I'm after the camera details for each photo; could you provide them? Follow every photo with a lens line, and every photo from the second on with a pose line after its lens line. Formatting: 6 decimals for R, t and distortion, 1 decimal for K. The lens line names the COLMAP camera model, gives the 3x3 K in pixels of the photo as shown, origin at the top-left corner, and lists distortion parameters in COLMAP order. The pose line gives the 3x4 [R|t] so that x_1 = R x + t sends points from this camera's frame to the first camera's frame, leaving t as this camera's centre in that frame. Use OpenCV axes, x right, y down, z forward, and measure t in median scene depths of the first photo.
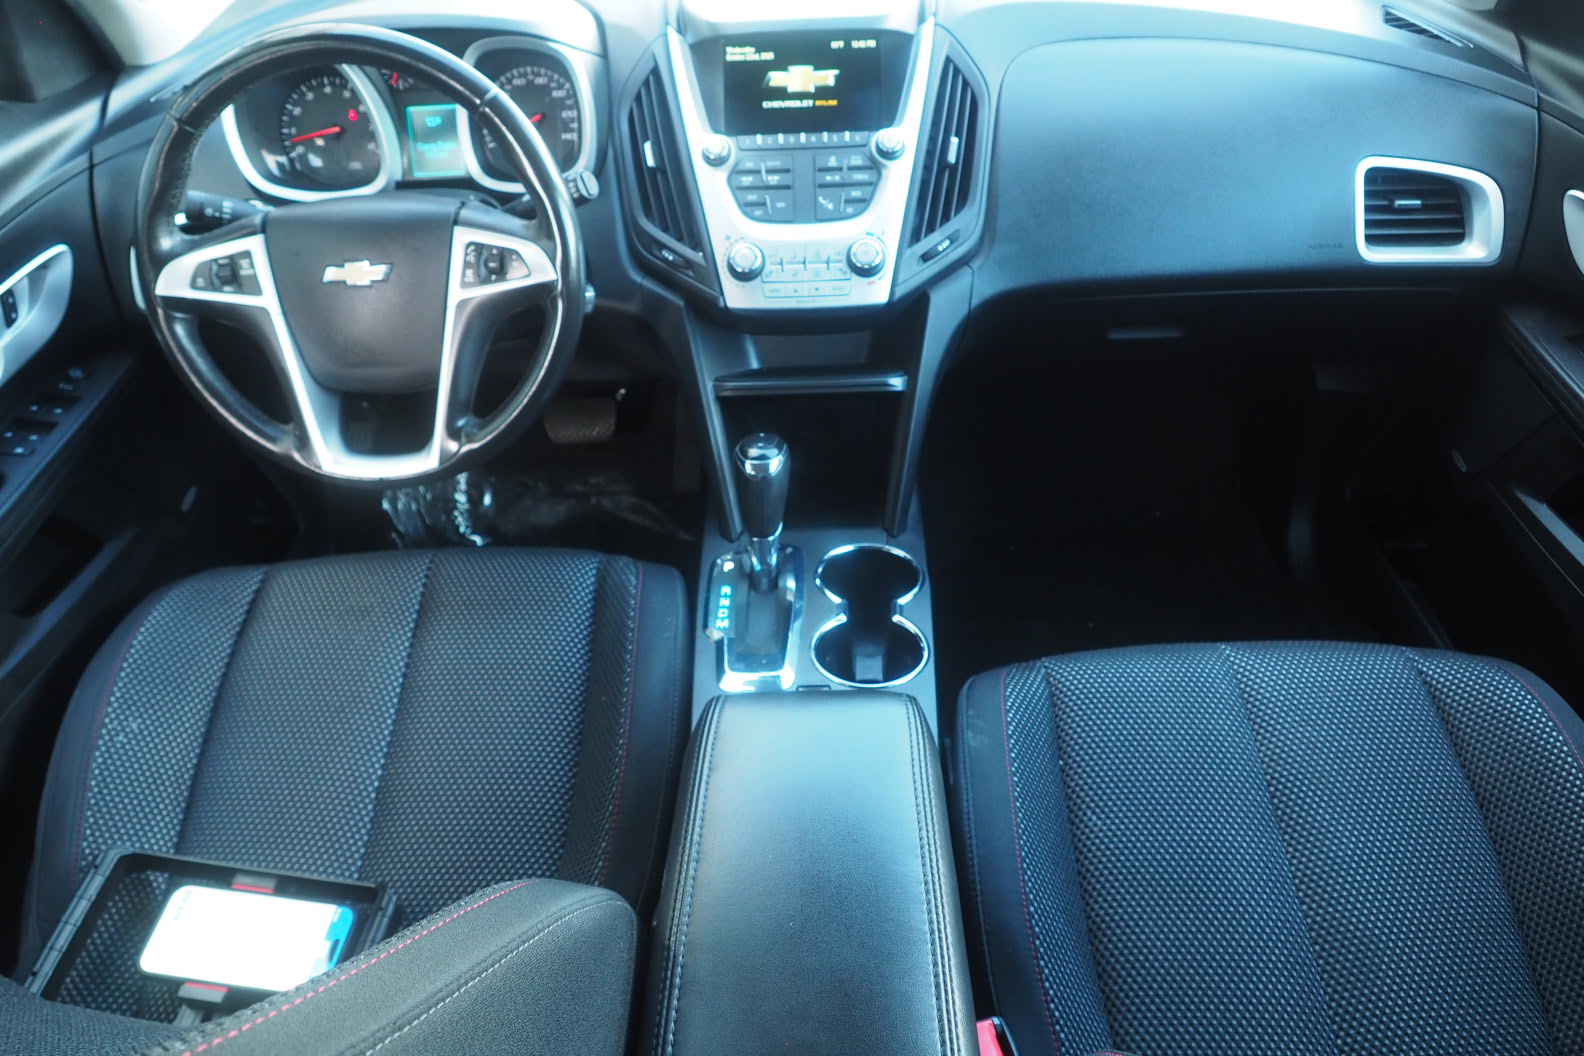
lens RADIAL K [[1109.0, 0, 803.1], [0, 1109.0, 551.1], [0, 0, 1]] dist [-0.039873, 0.003092]
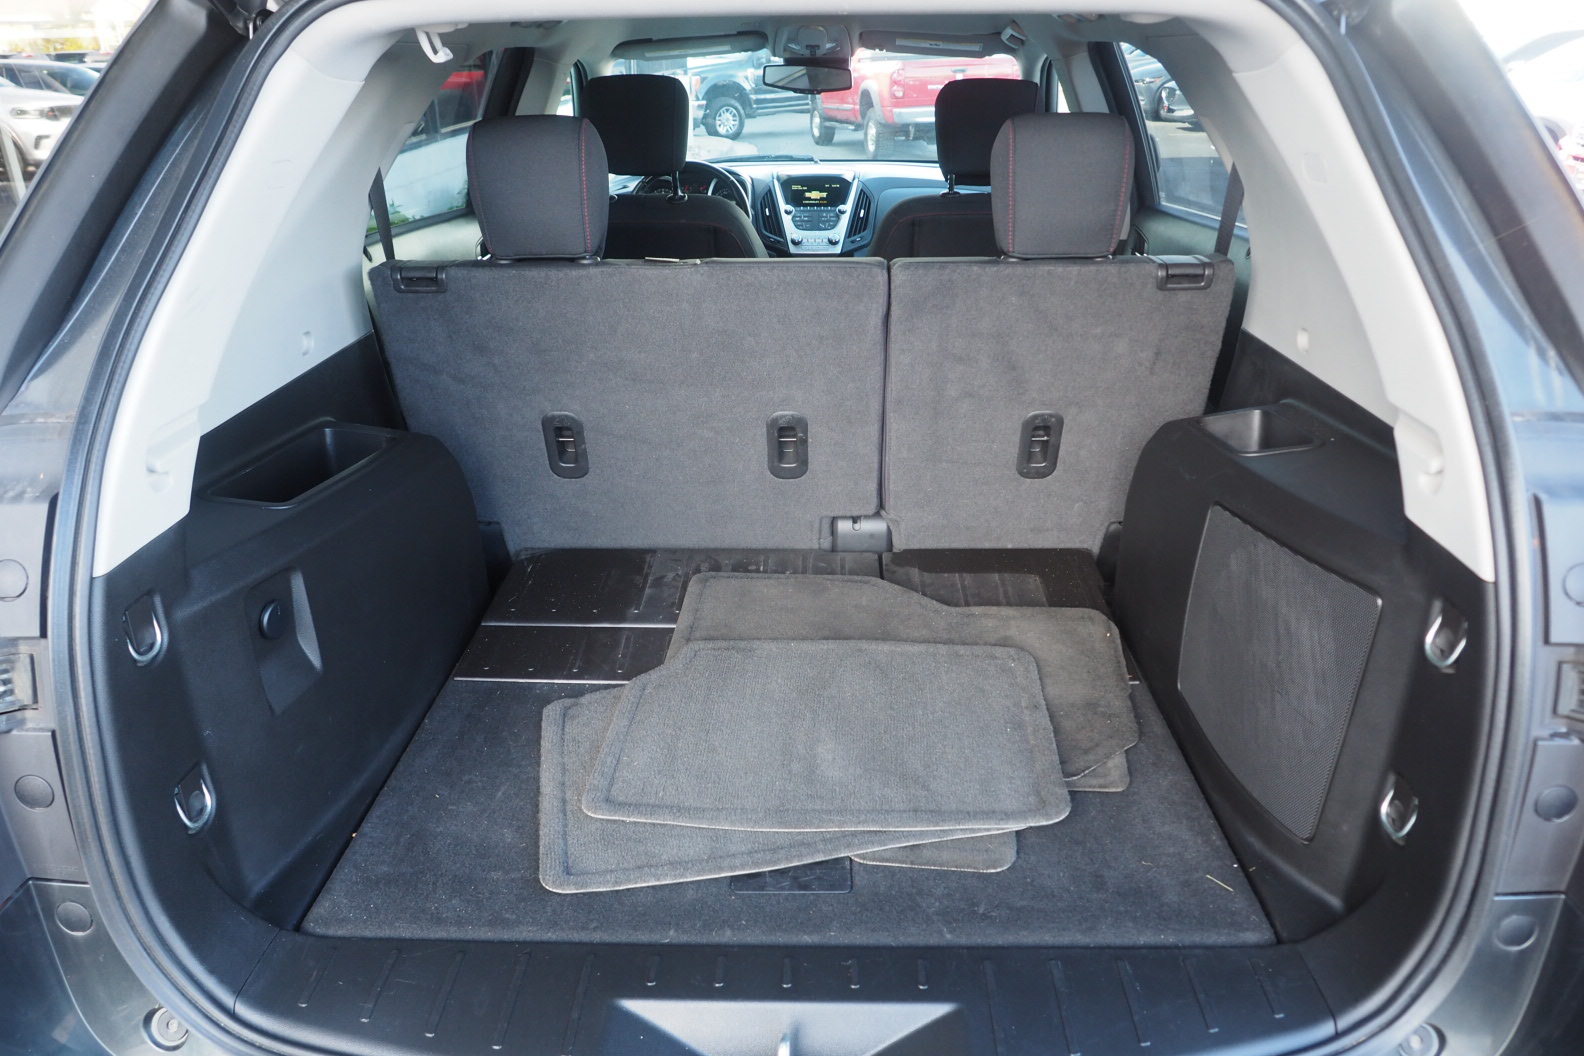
lens RADIAL K [[1109.0, 0, 792.7], [0, 1109.0, 529.2], [0, 0, 1]] dist [-0.039873, 0.003092]
pose [[0.999266, 0.037991, -0.004952, -0.015078], [-0.037759, 0.954711, -0.295130, 1.470832], [-0.006485, 0.295100, 0.955444, -1.798564]]
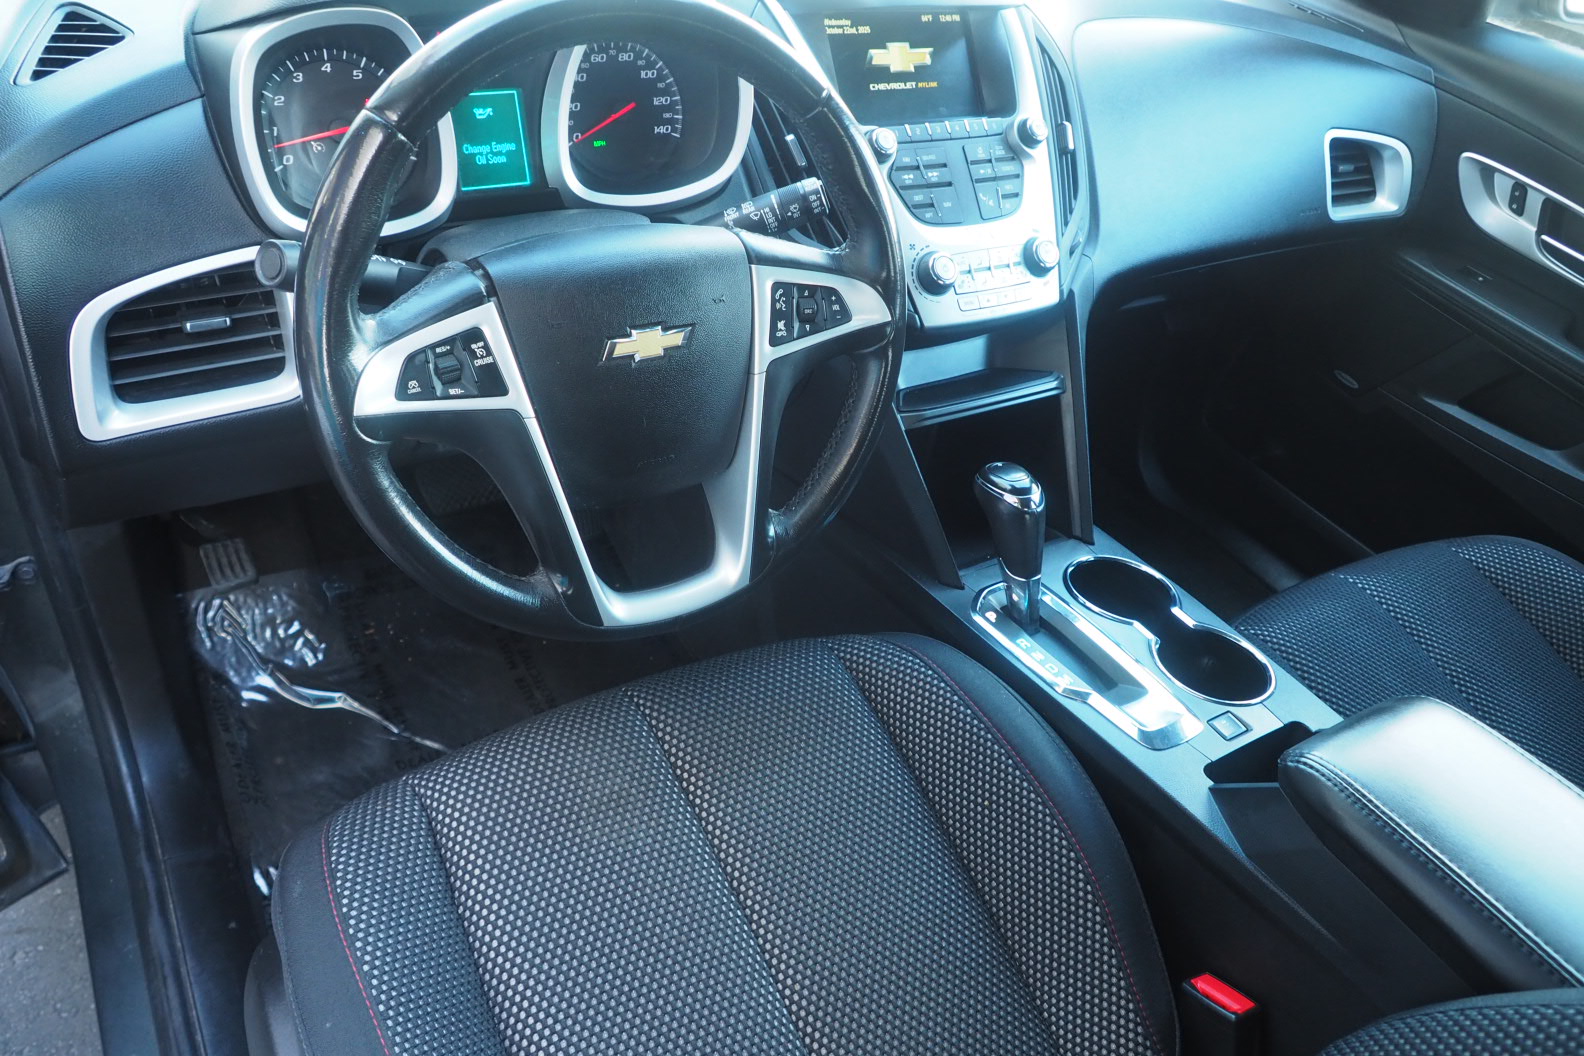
lens RADIAL K [[1109.0, 0, 753.7], [0, 1109.0, 533.0], [0, 0, 1]] dist [-0.039873, 0.003092]
pose [[0.851522, -0.206160, 0.482088, -0.627291], [0.190204, 0.978281, 0.082390, -0.158235], [-0.488603, 0.021539, 0.872240, 0.311977]]
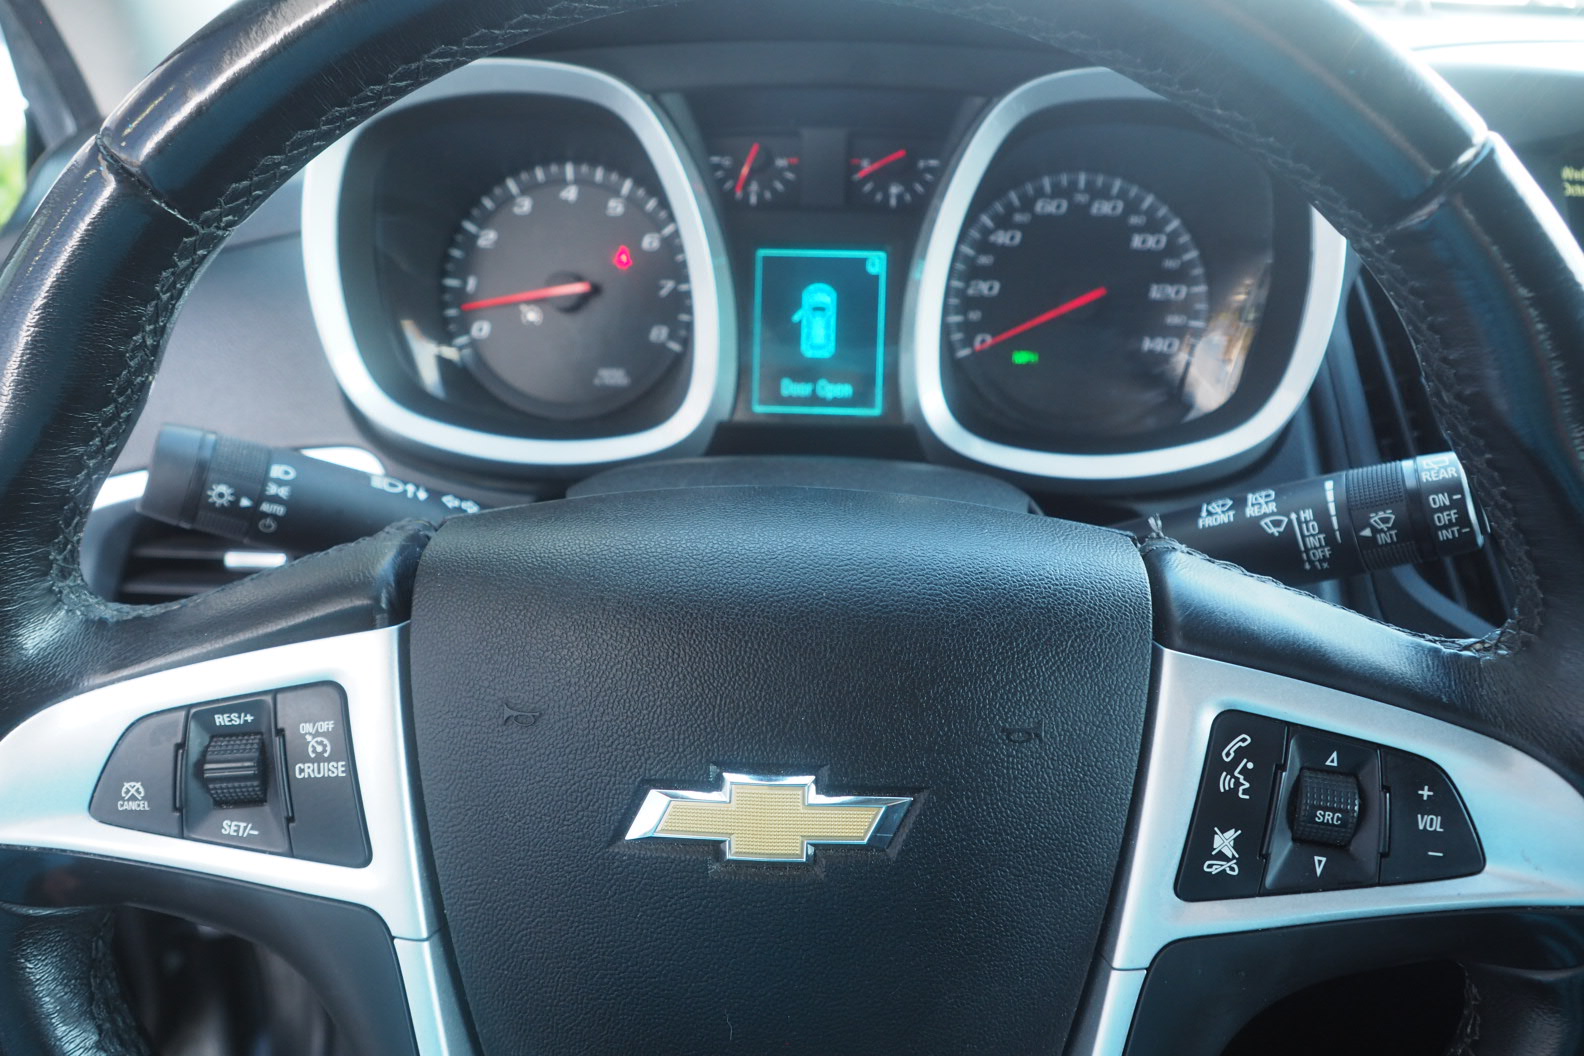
lens RADIAL K [[1109.0, 0, 822.7], [0, 1109.0, 544.4], [0, 0, 1]] dist [-0.039873, 0.003092]
pose [[0.998185, 0.059988, -0.005281, -0.348922], [-0.059896, 0.979905, -0.190260, -0.234113], [-0.006238, 0.190231, 0.981719, 0.655816]]
